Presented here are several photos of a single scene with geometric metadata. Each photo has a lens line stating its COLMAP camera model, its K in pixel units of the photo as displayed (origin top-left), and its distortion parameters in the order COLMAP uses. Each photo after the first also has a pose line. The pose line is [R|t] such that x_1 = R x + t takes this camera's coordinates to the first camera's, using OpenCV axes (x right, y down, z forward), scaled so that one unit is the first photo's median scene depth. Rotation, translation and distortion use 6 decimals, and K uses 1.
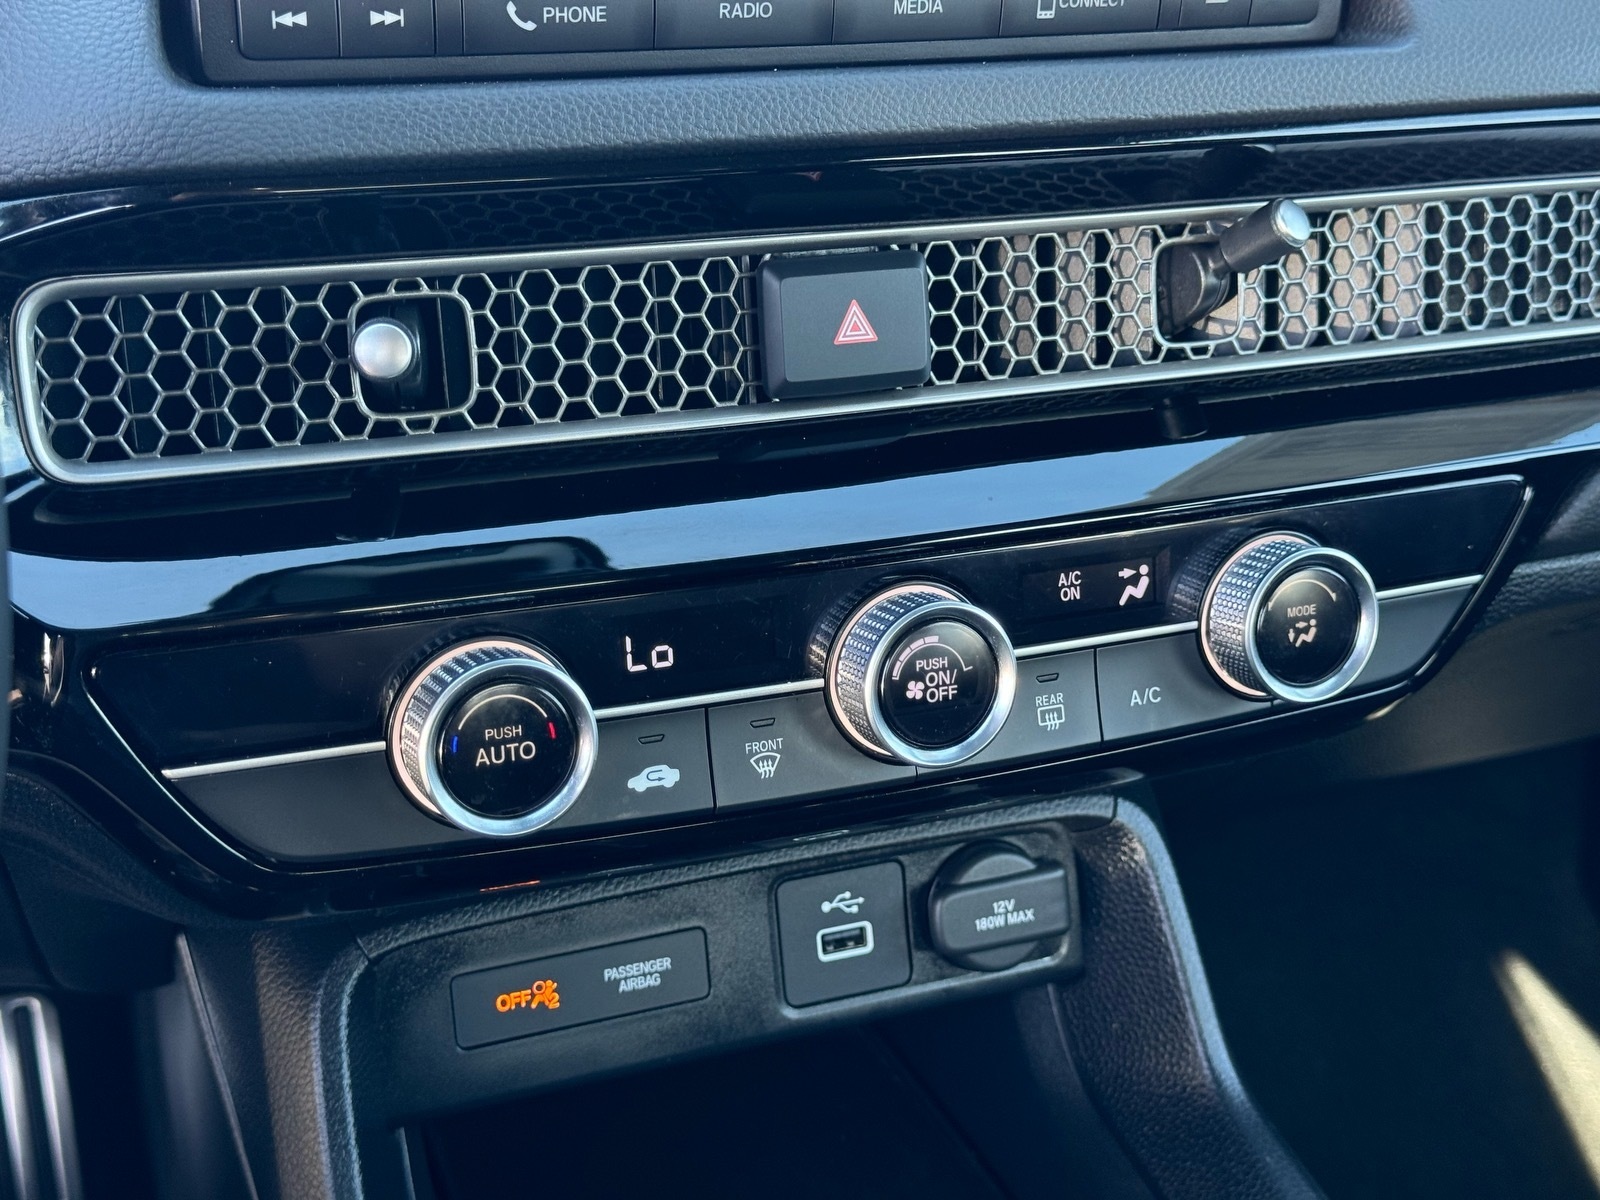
lens RADIAL K [[2274.0, 0, 800.0], [0, 2274.0, 600.0], [0, 0, 1]] dist [0.174736, -0.340843]
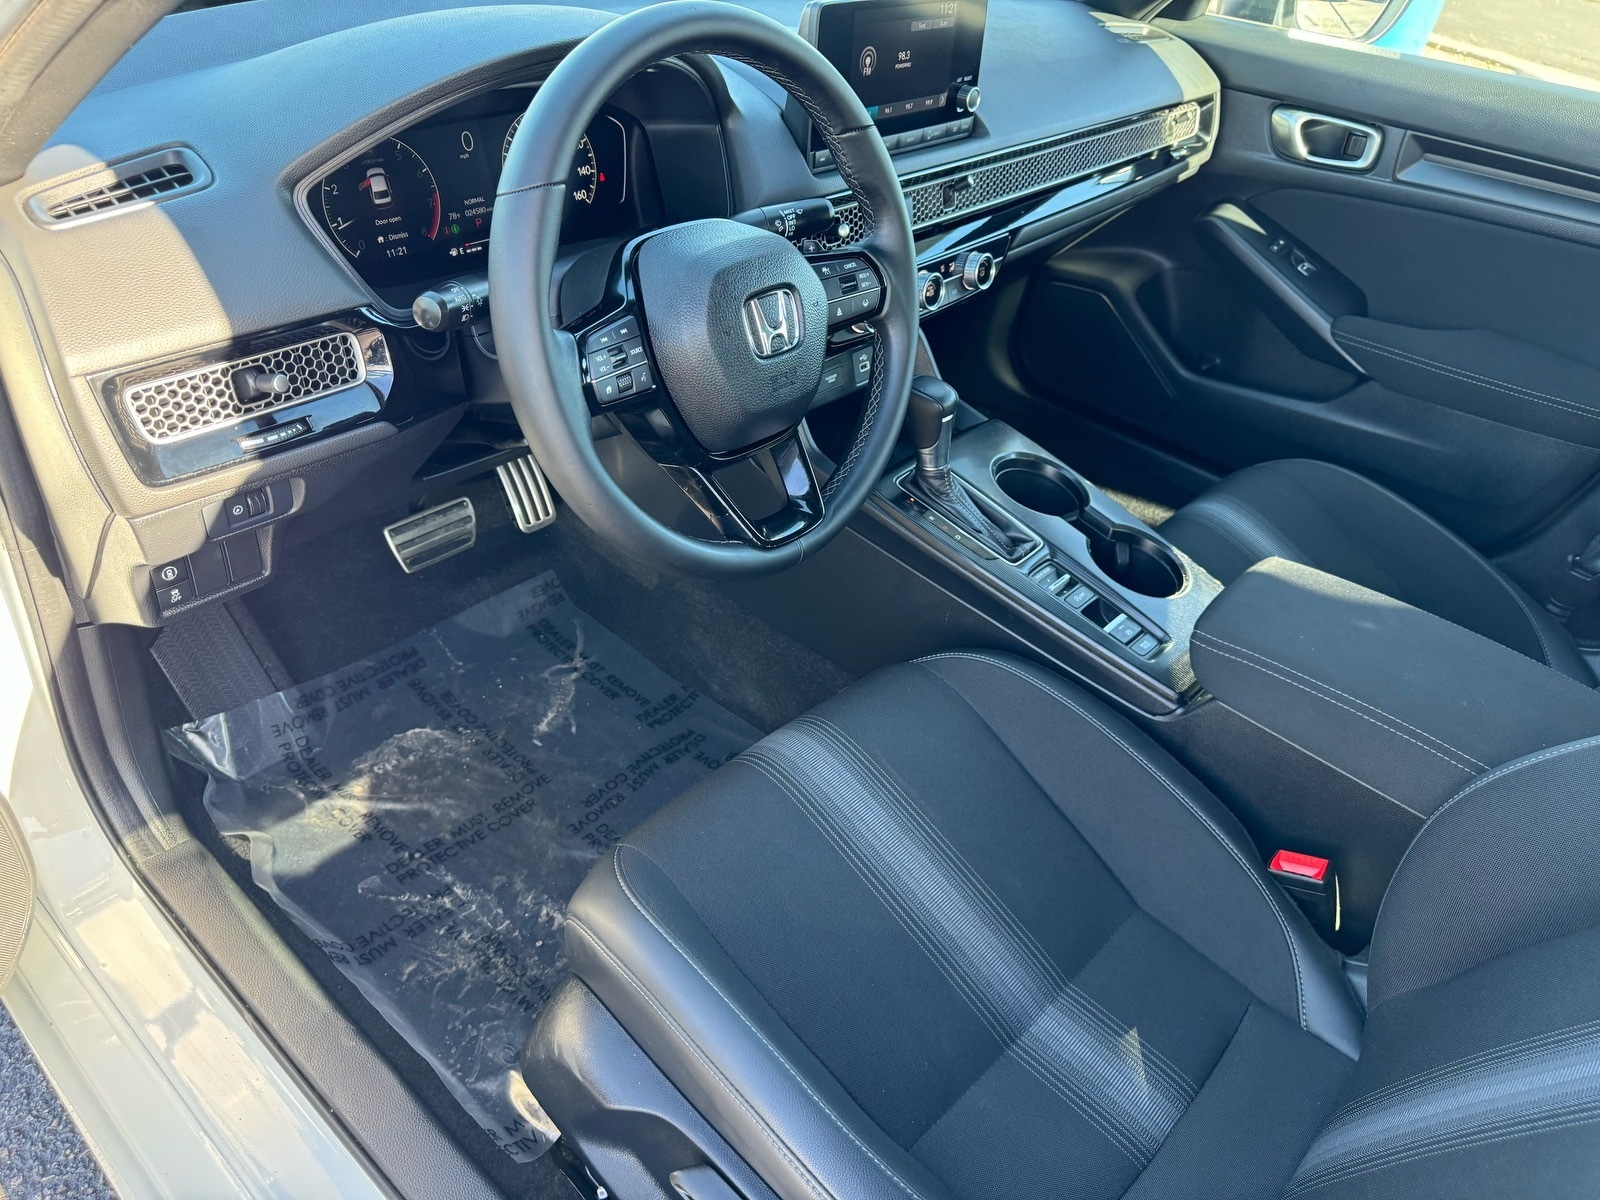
lens RADIAL K [[1130.2, 0, 795.9], [0, 1130.2, 612.5], [0, 0, 1]] dist [0.093708, -0.156701]
pose [[0.912573, -0.213497, 0.348753, -1.005172], [0.114089, 0.951947, 0.284220, -0.028831], [-0.392675, -0.219583, 0.893079, -1.013072]]
